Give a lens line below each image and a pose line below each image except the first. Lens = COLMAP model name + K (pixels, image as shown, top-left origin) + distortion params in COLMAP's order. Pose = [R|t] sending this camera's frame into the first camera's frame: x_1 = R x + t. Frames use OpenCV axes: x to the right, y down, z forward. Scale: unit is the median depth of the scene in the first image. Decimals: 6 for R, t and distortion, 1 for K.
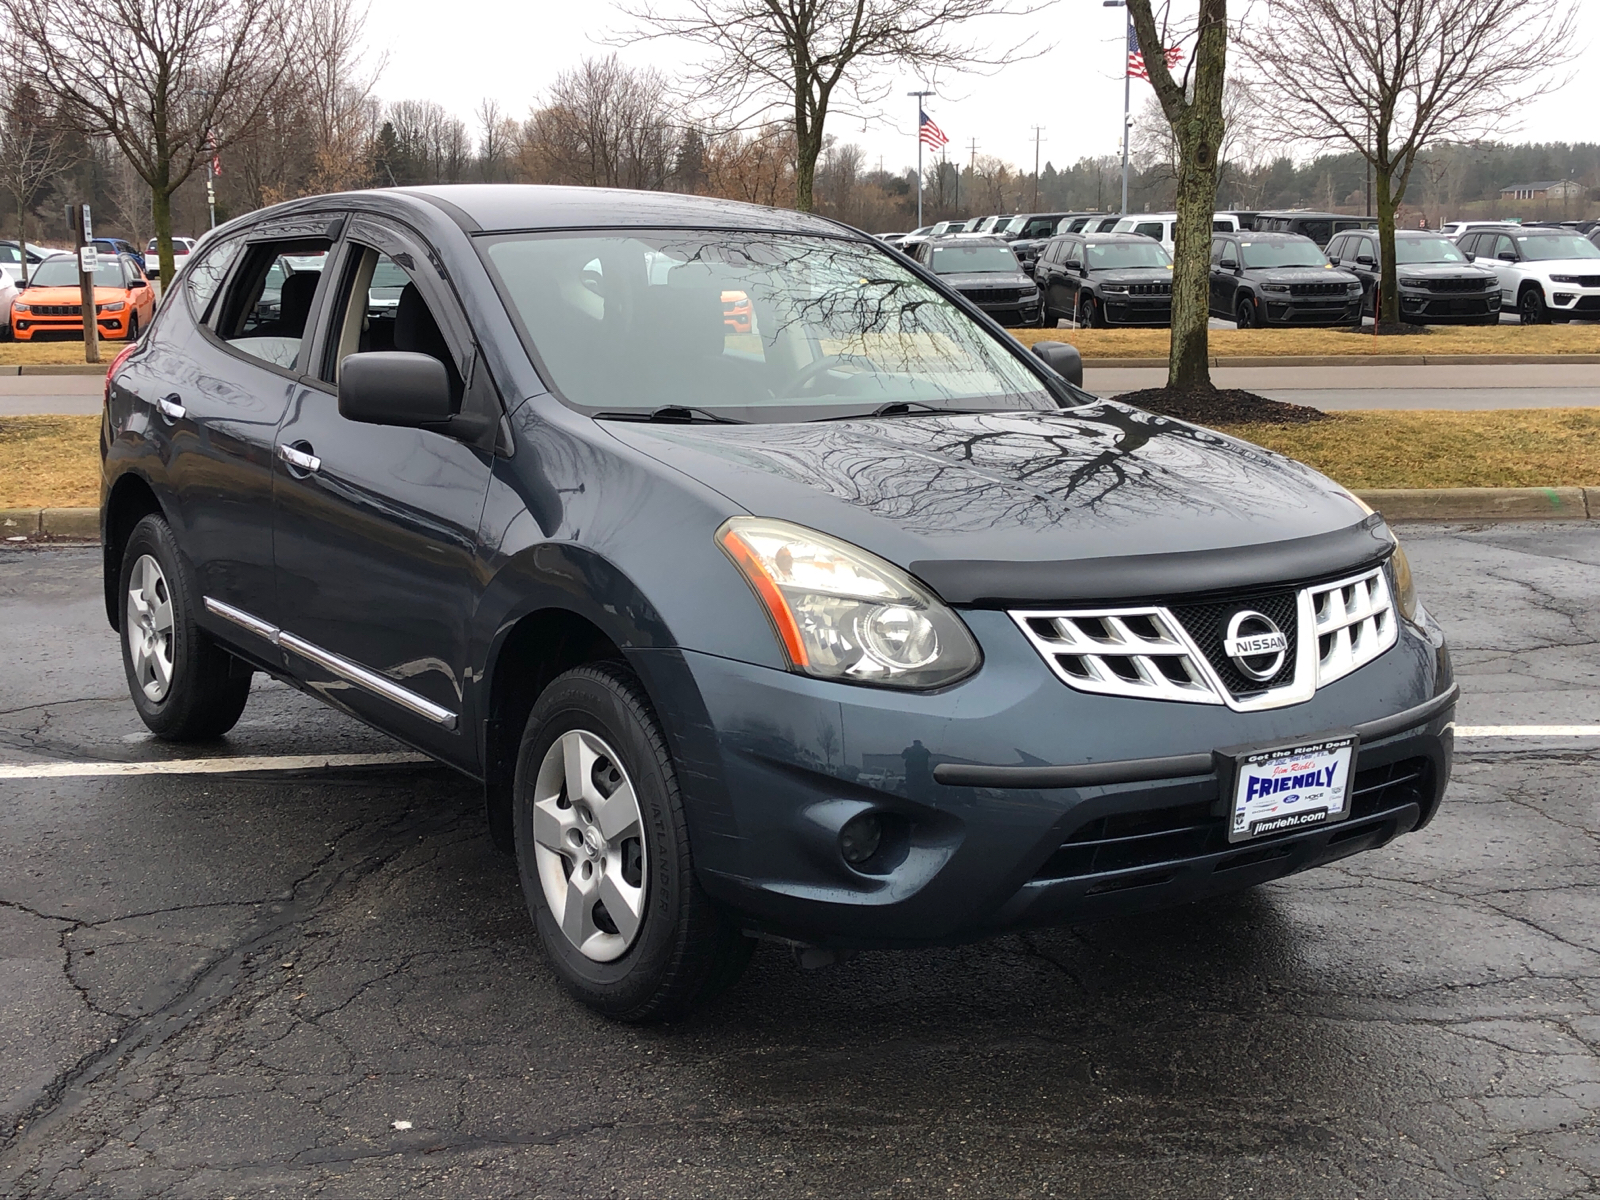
lens RADIAL K [[1982.8, 0, 795.7], [0, 1982.8, 549.3], [0, 0, 1]] dist [0.181938, -0.622308]
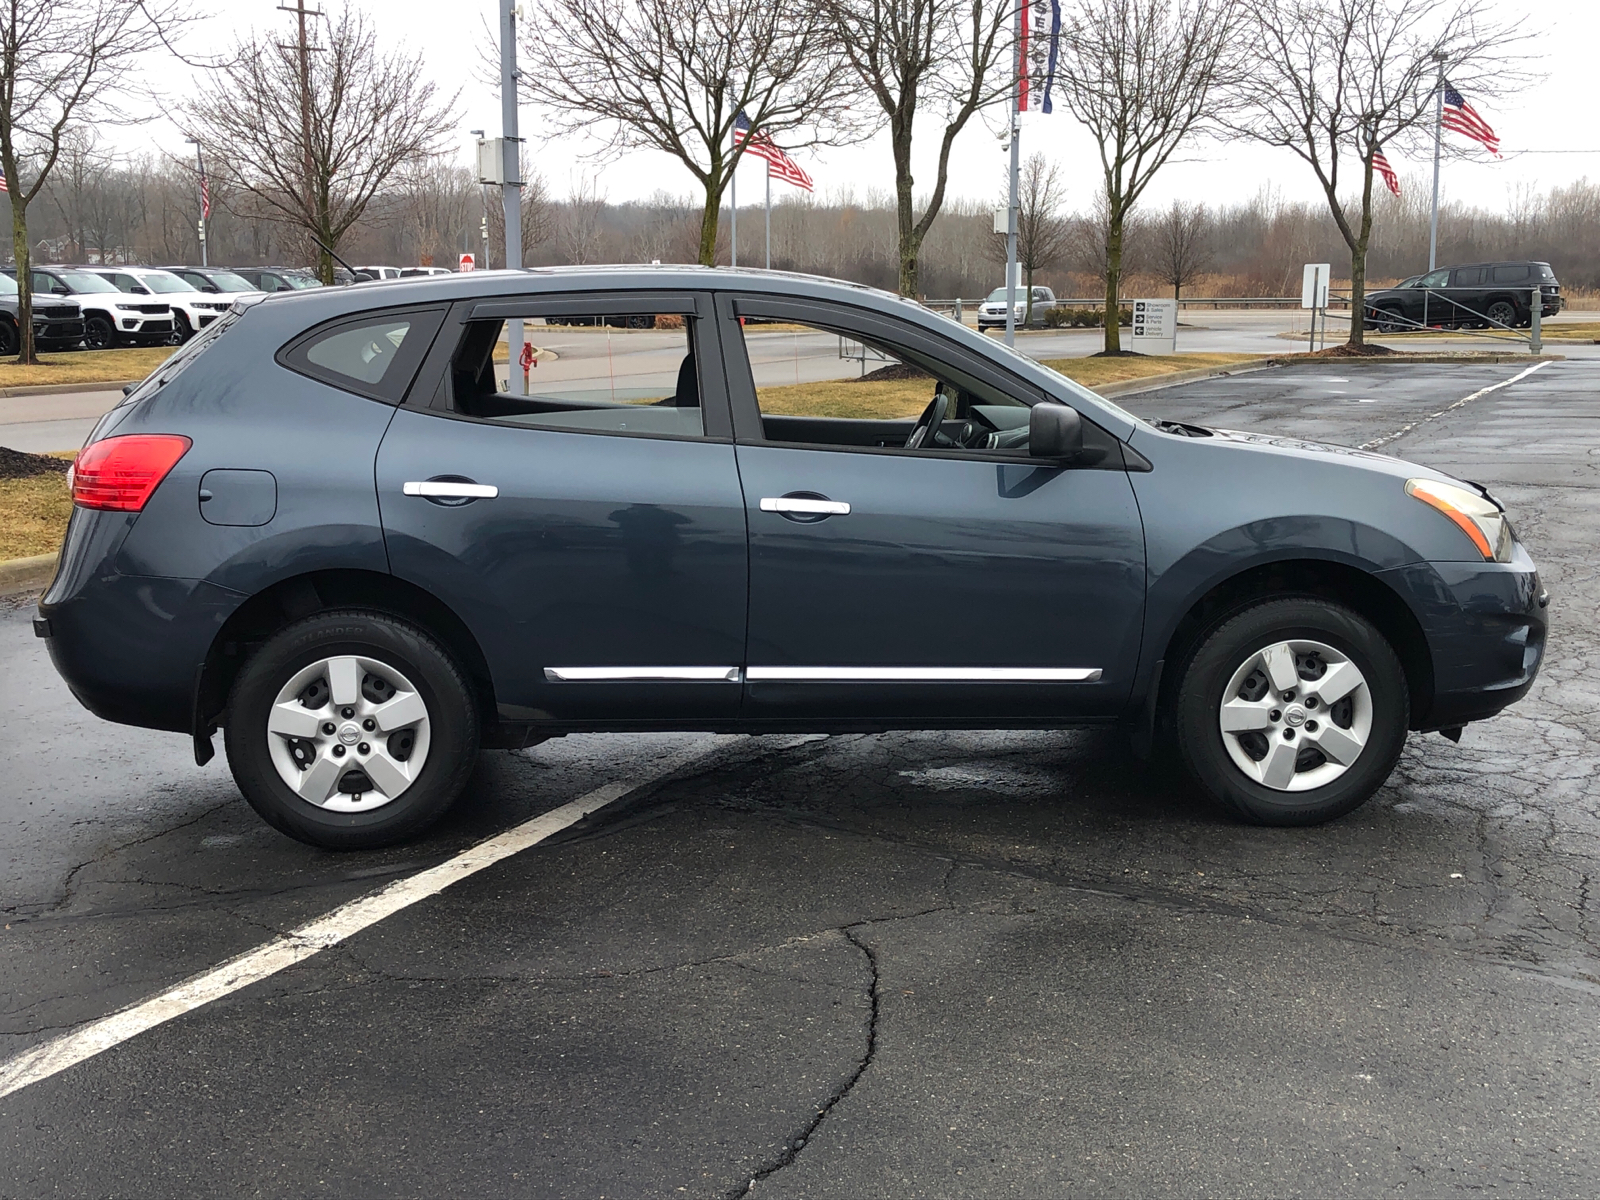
lens RADIAL K [[1982.8, 0, 795.7], [0, 1982.8, 549.3], [0, 0, 1]] dist [0.181938, -0.622308]
pose [[0.509776, -0.118081, 0.852165, -1.317575], [0.133813, 0.989363, 0.057044, -0.094187], [-0.849837, 0.084951, 0.520155, 0.444165]]
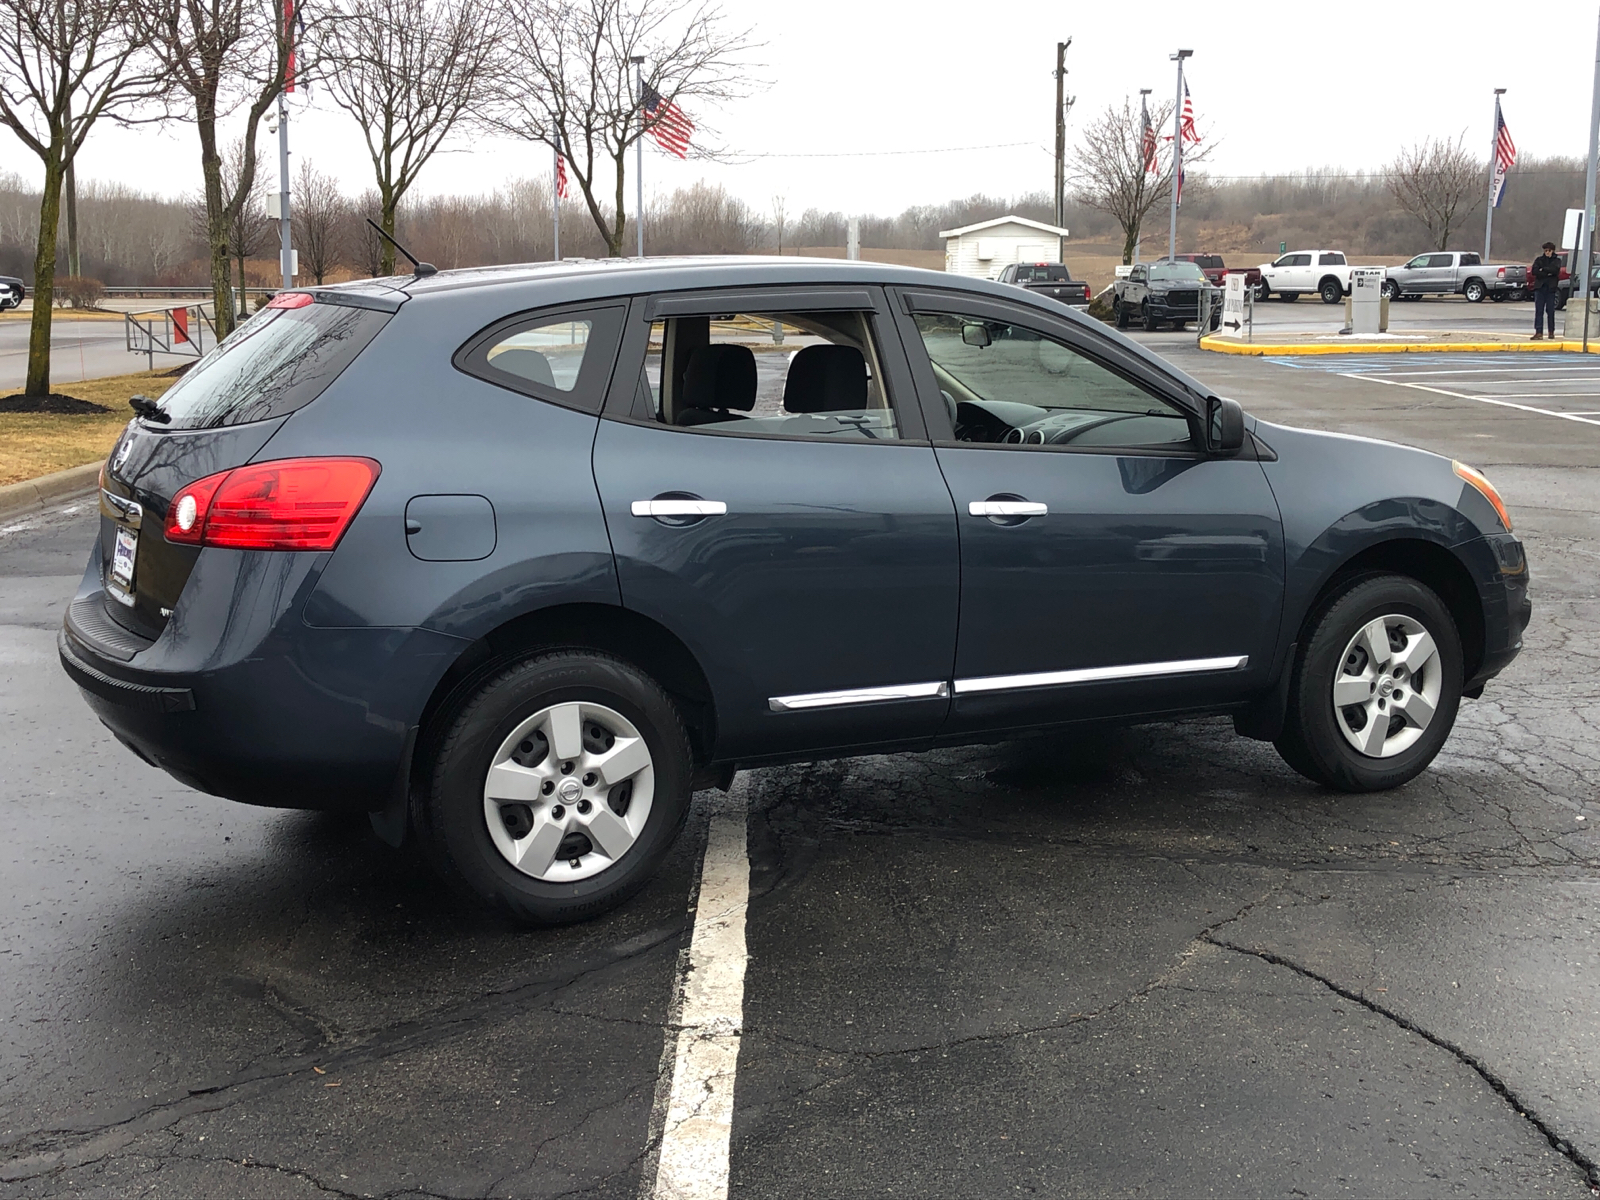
lens RADIAL K [[1982.8, 0, 795.7], [0, 1982.8, 549.3], [0, 0, 1]] dist [0.181938, -0.622308]
pose [[0.107046, -0.138921, 0.984501, -1.445927], [0.147205, 0.981492, 0.122491, -0.189435], [-0.983296, 0.131811, 0.125515, 1.054268]]
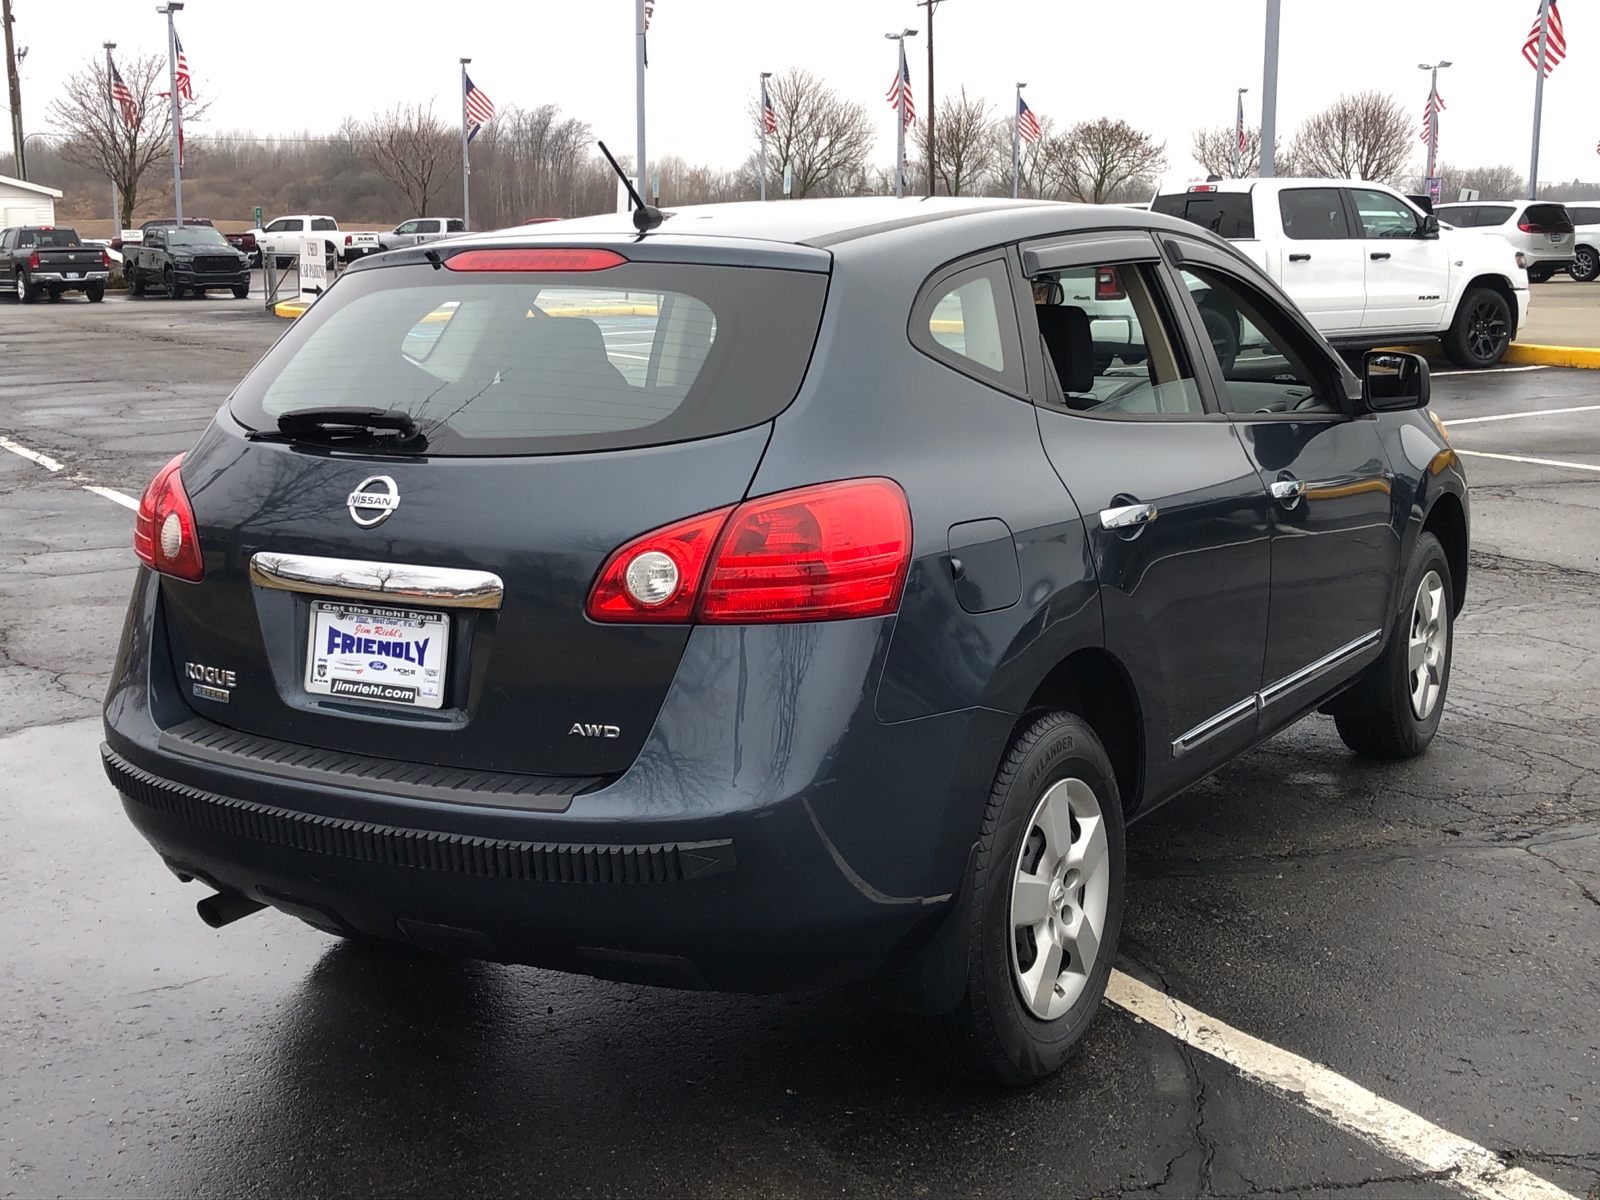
lens RADIAL K [[1982.8, 0, 795.7], [0, 1982.8, 549.3], [0, 0, 1]] dist [0.181938, -0.622308]
pose [[-0.408999, -0.141210, 0.901543, -1.094688], [0.140600, 0.966406, 0.215155, -0.276182], [-0.901638, 0.214756, -0.375405, 1.696499]]
